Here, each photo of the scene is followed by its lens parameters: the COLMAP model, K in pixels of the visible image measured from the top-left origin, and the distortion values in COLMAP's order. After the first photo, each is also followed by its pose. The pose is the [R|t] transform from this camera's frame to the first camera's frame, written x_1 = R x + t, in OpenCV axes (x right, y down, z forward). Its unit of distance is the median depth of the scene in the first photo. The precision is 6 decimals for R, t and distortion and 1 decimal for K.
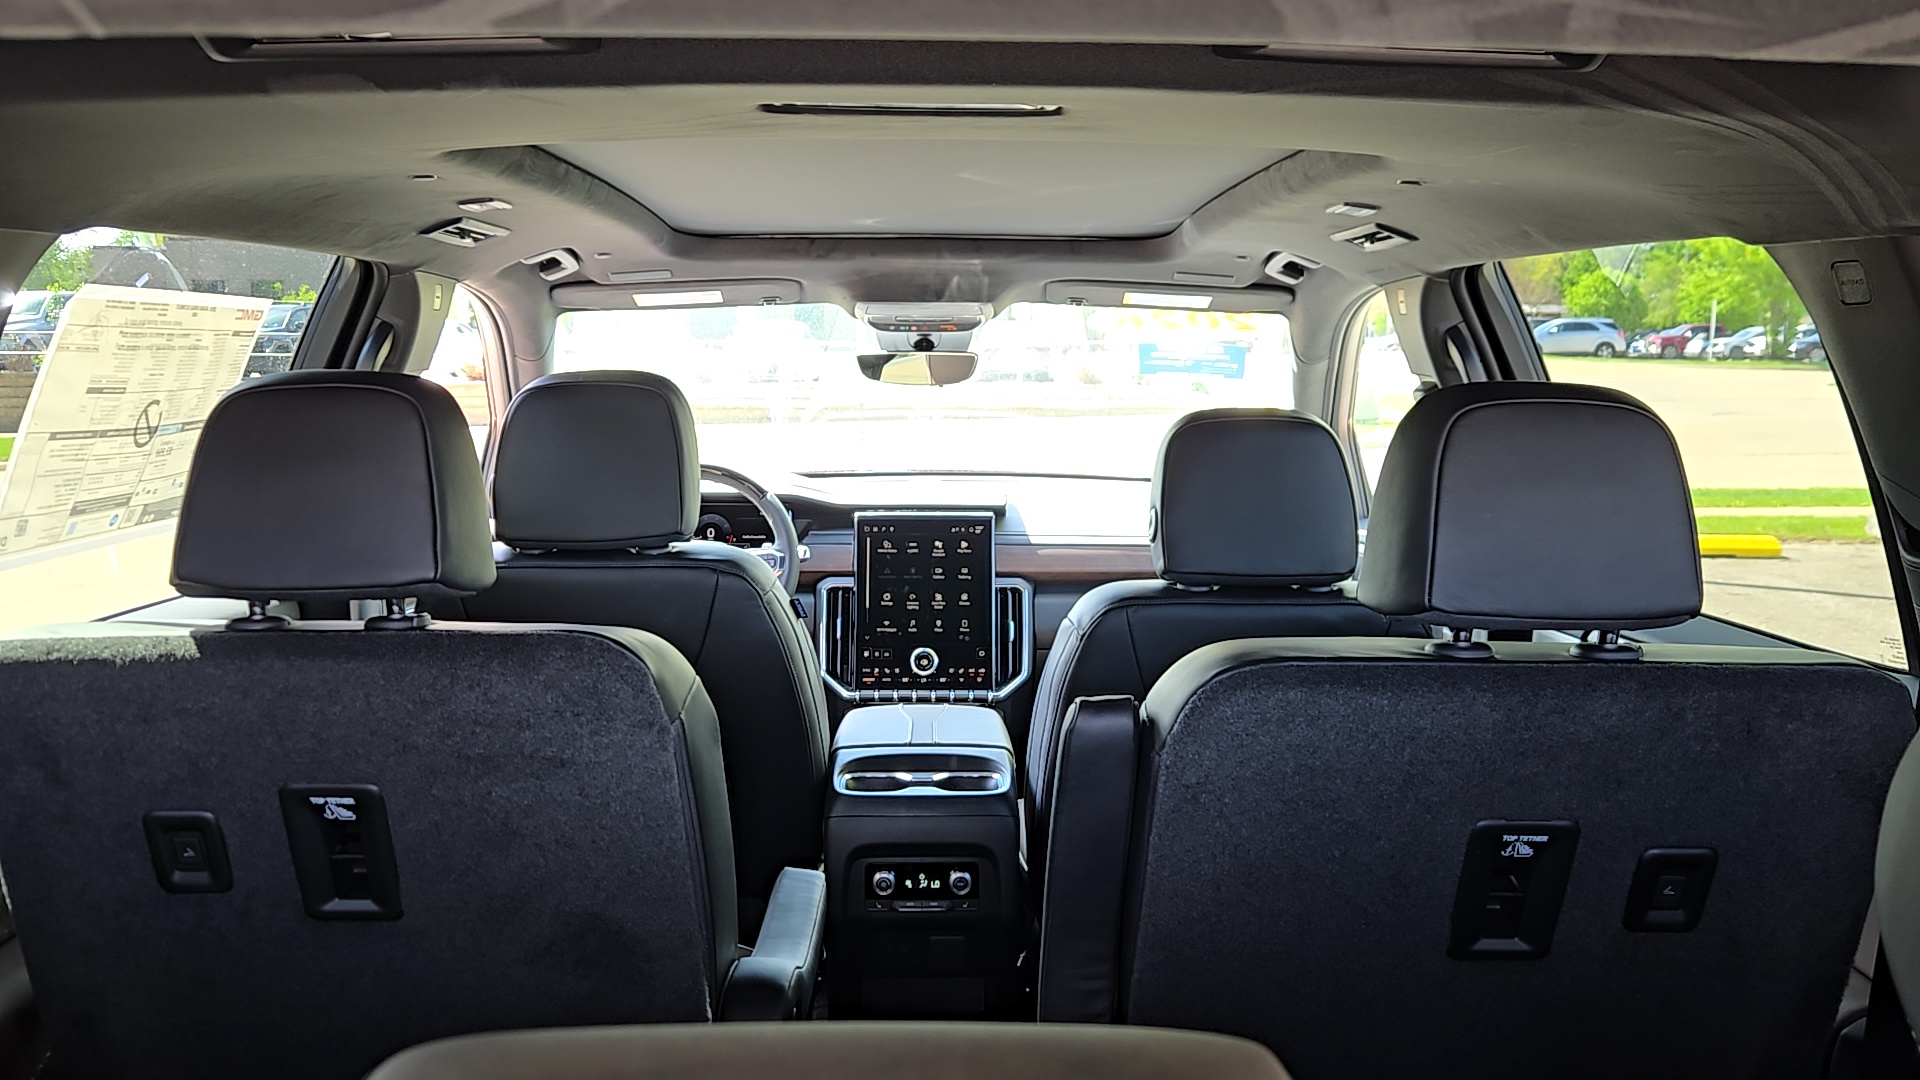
lens RADIAL K [[1623.7, 0, 948.8], [0, 1623.7, 538.3], [0, 0, 1]] dist [0.021432, -0.011923]
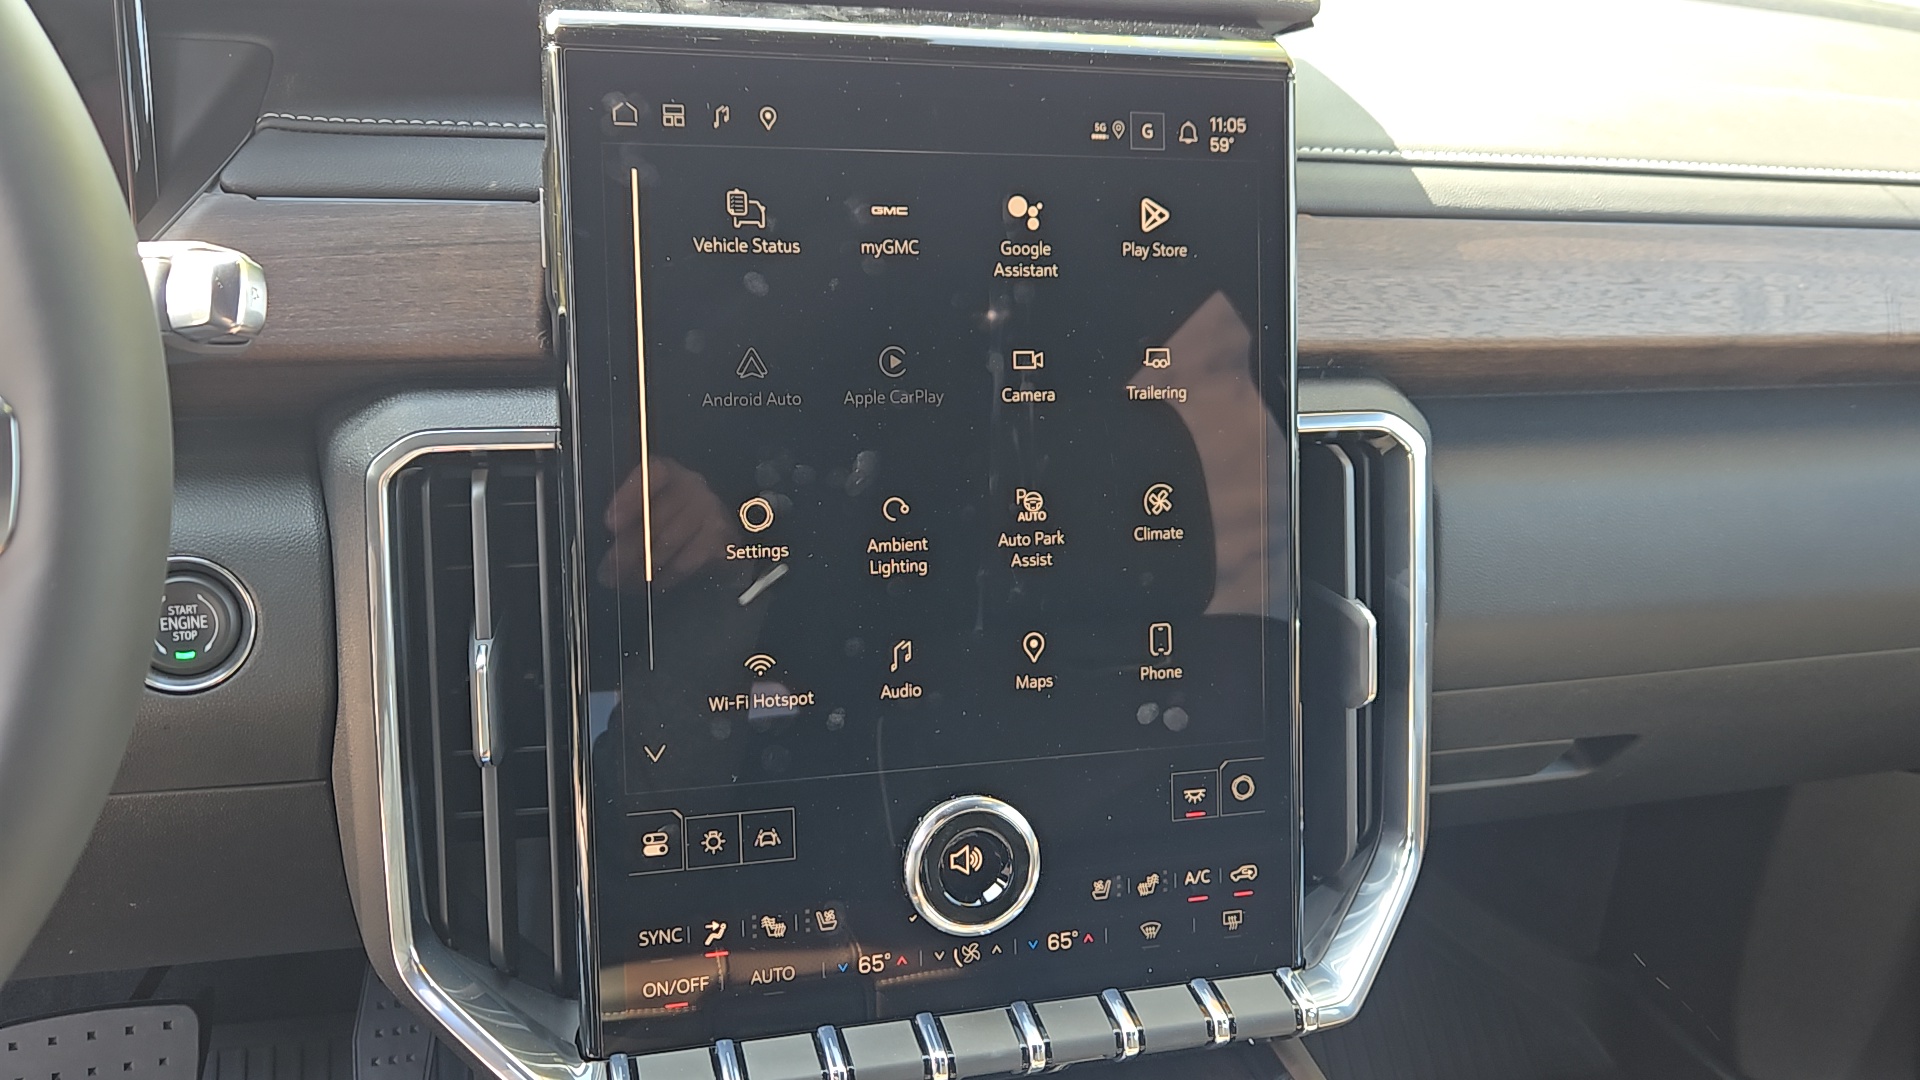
lens RADIAL K [[1623.7, 0, 948.8], [0, 1623.7, 538.3], [0, 0, 1]] dist [0.021432, -0.011923]
pose [[0.960137, -0.041332, 0.276458, -0.067223], [-0.038979, 0.959548, 0.278833, -0.011881], [-0.276800, -0.278494, 0.919686, 0.831632]]
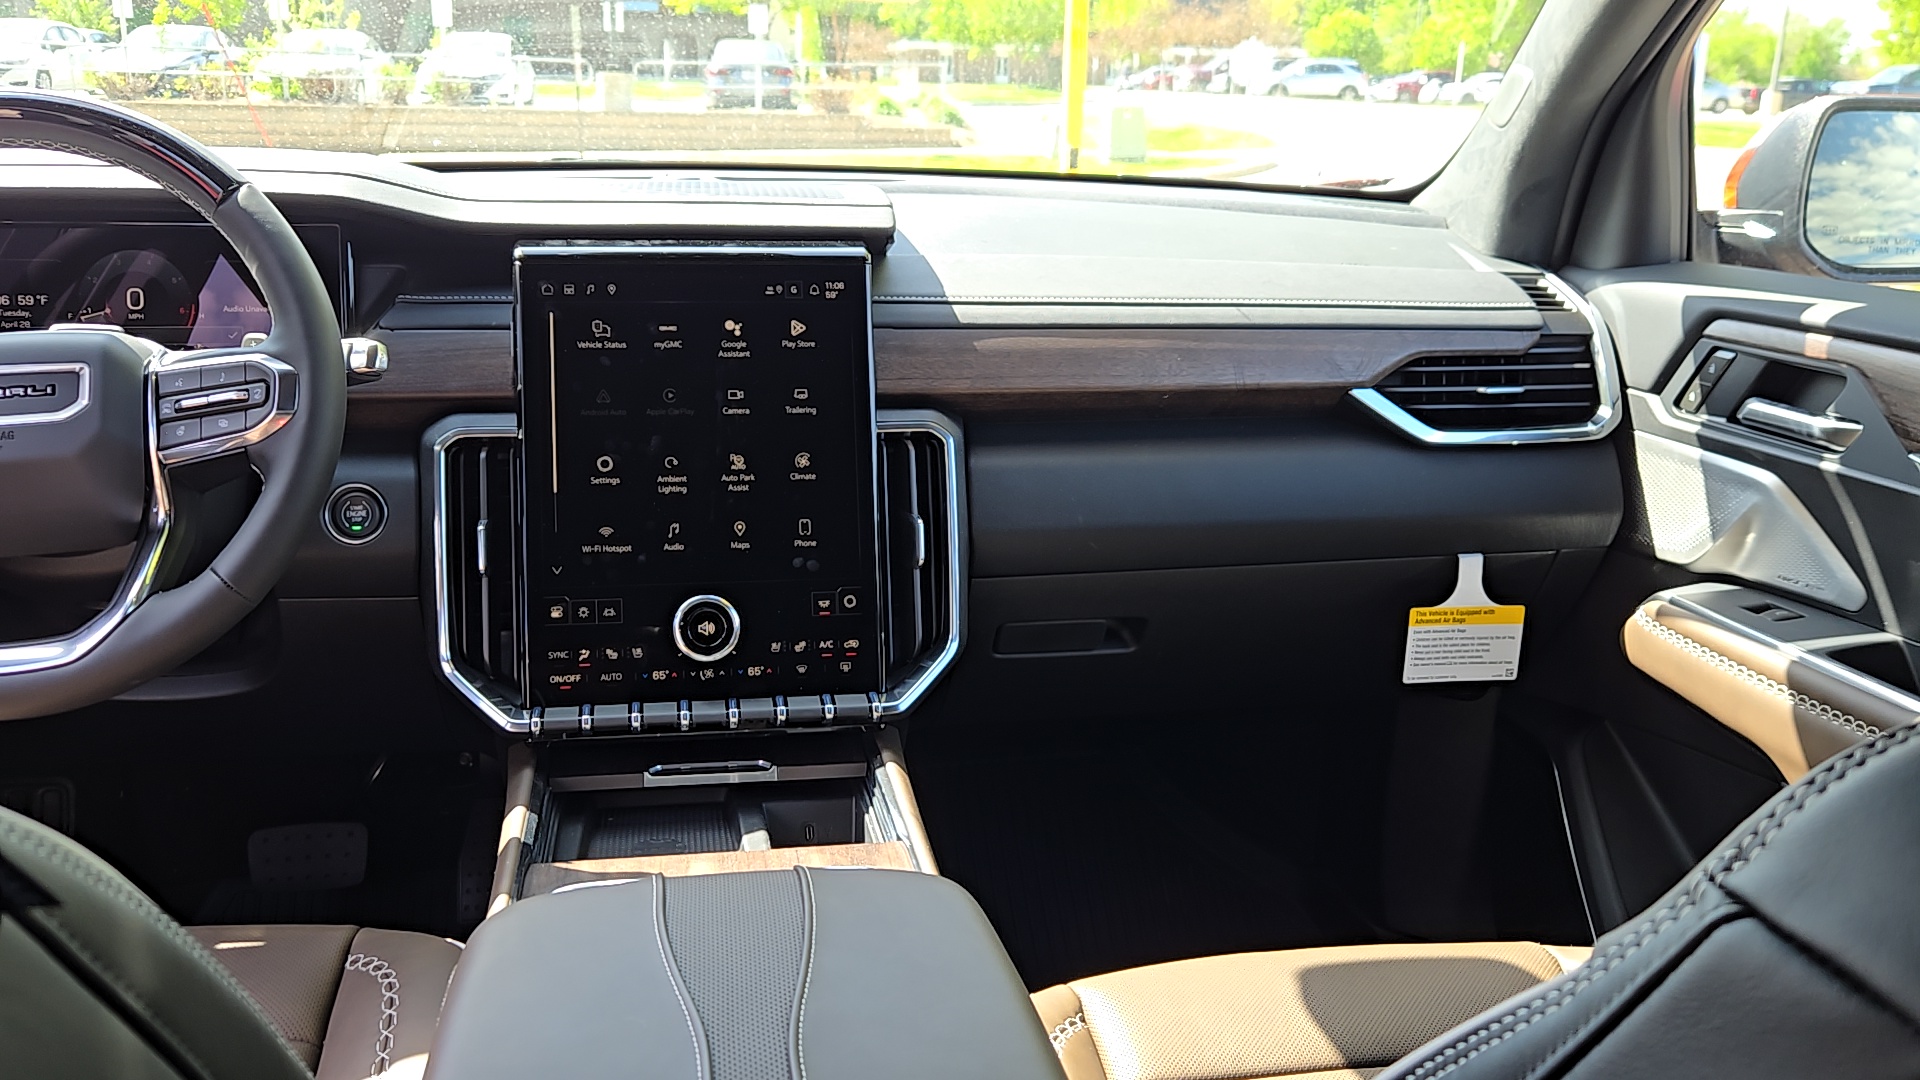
lens RADIAL K [[1623.7, 0, 948.8], [0, 1623.7, 538.3], [0, 0, 1]] dist [0.021432, -0.011923]
pose [[0.986398, -0.027553, 0.162049, -0.020323], [0.002649, 0.988388, 0.151928, -0.005692], [-0.164354, -0.149432, 0.975017, 0.601539]]
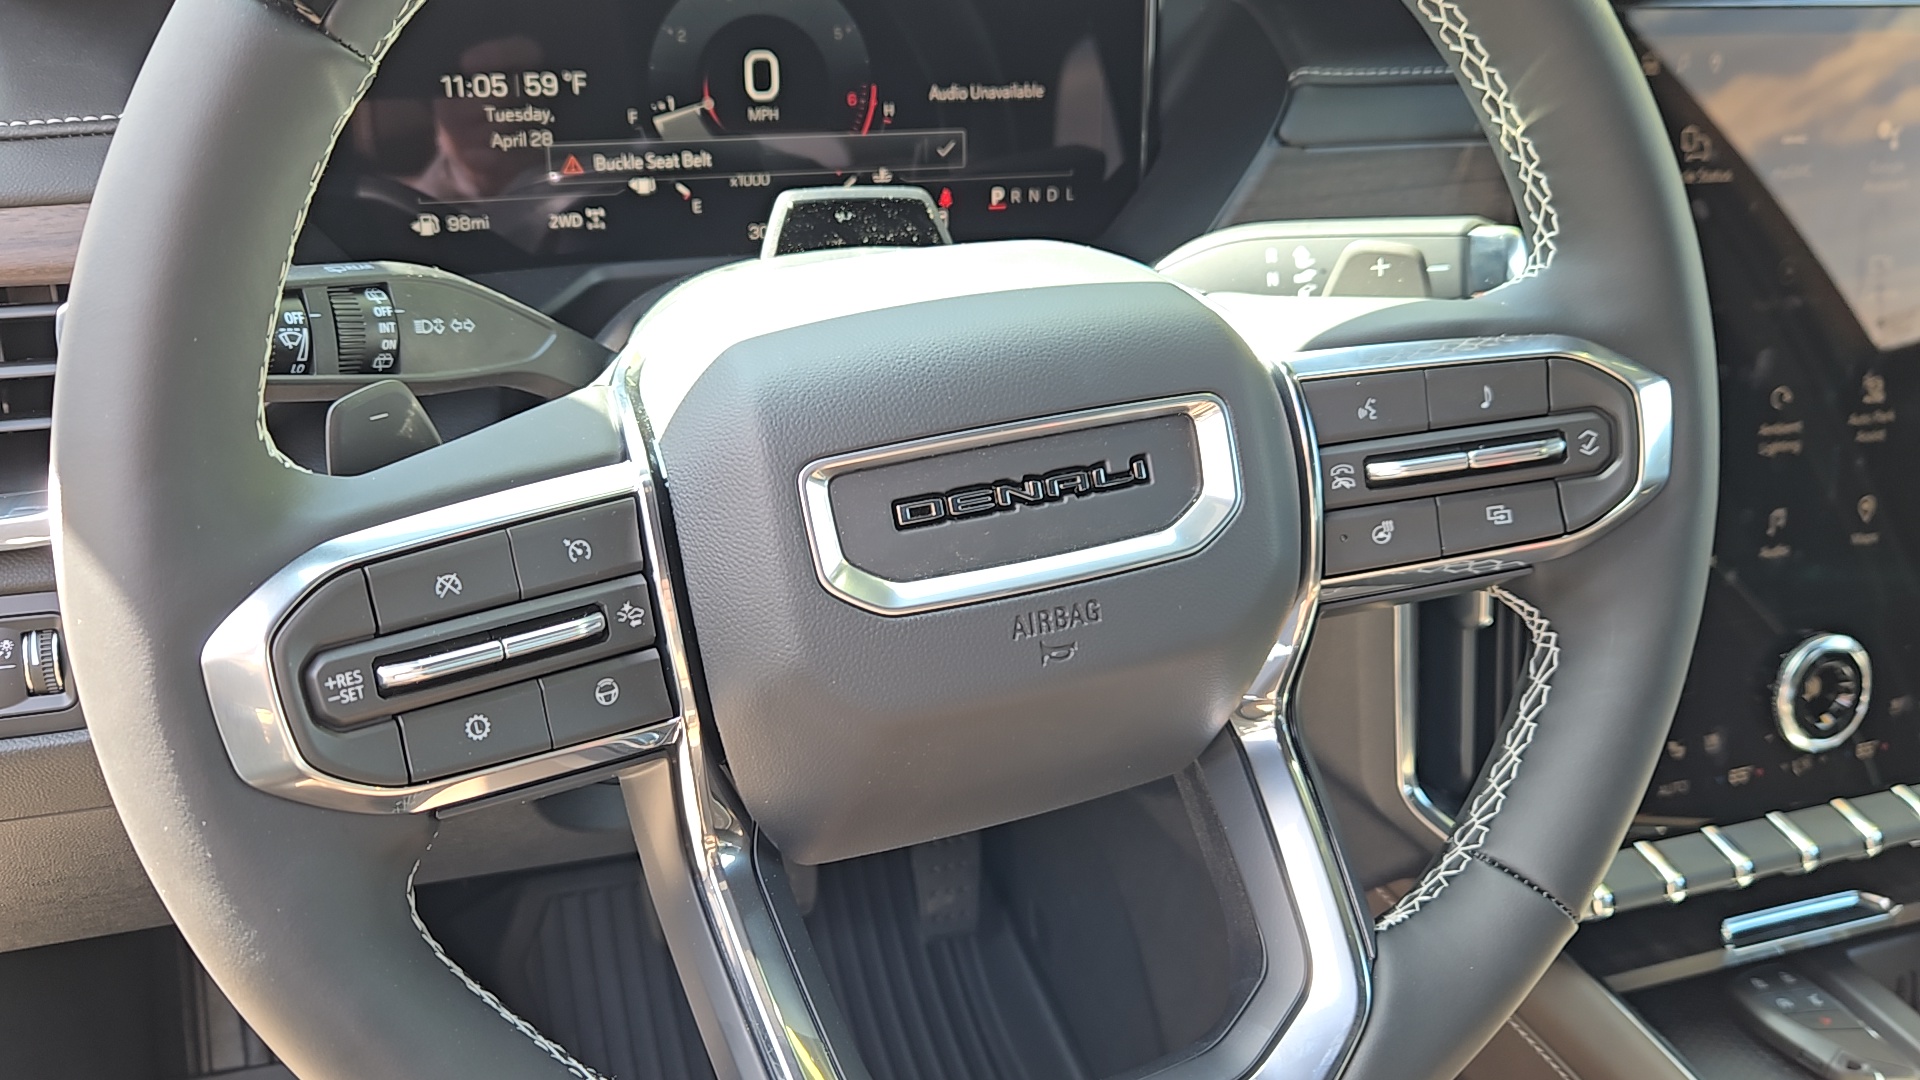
lens RADIAL K [[1635.3, 0, 957.2], [0, 1635.3, 537.5], [0, 0, 1]] dist [-0.005432, -0.000195]
pose [[0.942300, -0.111060, 0.315809, -0.194273], [-0.024669, 0.917766, 0.396355, -0.029446], [-0.333858, -0.381276, 0.862072, 0.846137]]
